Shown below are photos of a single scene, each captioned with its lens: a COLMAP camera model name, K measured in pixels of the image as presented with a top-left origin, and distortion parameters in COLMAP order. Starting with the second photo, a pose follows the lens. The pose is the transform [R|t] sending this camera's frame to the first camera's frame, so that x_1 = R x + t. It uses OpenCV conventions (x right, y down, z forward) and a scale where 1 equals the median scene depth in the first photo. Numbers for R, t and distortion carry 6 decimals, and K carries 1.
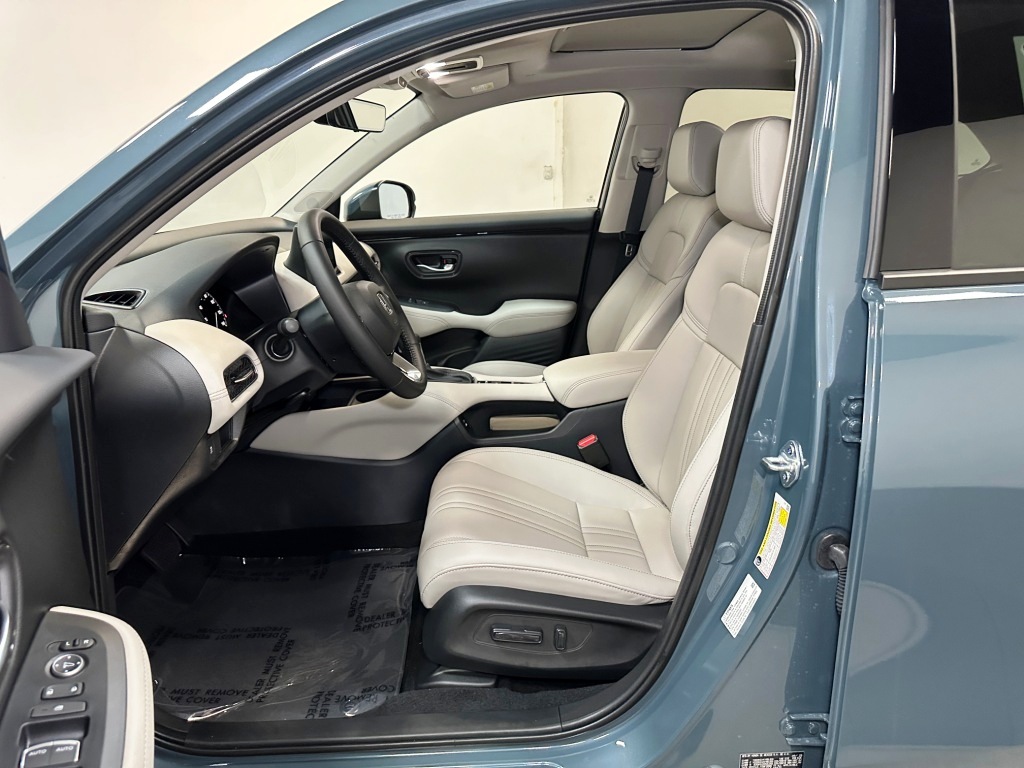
lens RADIAL K [[725.2, 0, 513.2], [0, 725.2, 387.6], [0, 0, 1]] dist [0.007827, -0.017497]
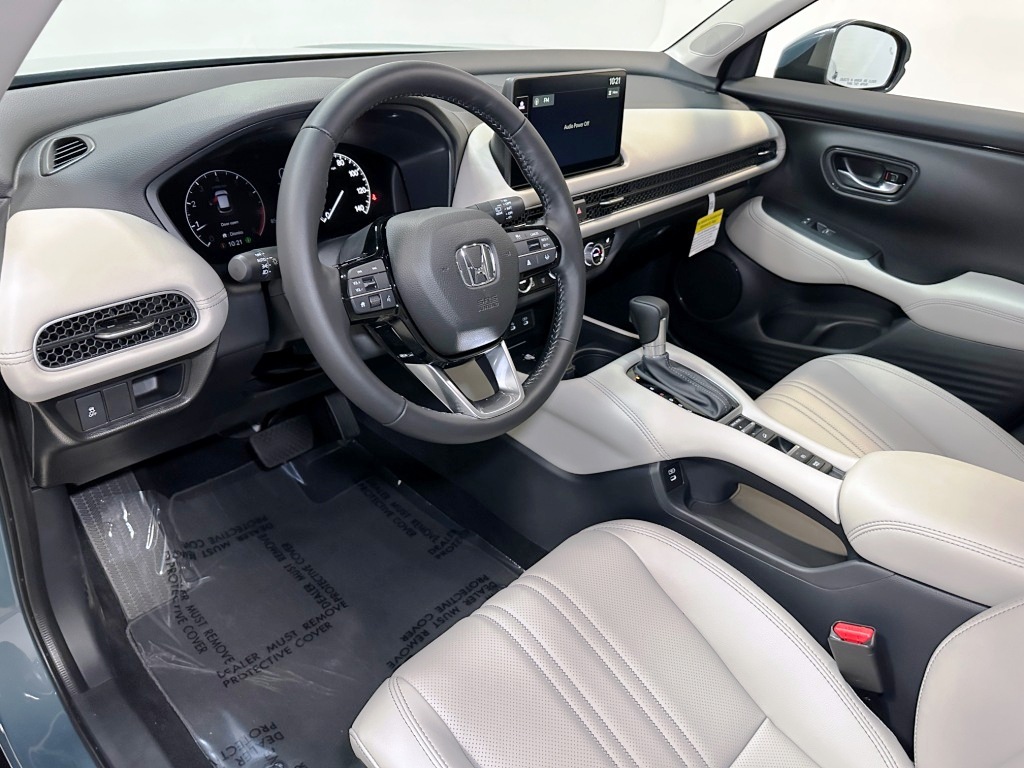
lens RADIAL K [[725.2, 0, 511.5], [0, 725.2, 379.1], [0, 0, 1]] dist [0.007827, -0.017497]
pose [[0.700009, 0.424064, -0.574593, 0.115248], [-0.292256, 0.904251, 0.311313, -0.130666], [0.651593, -0.049994, 0.756920, 0.370044]]
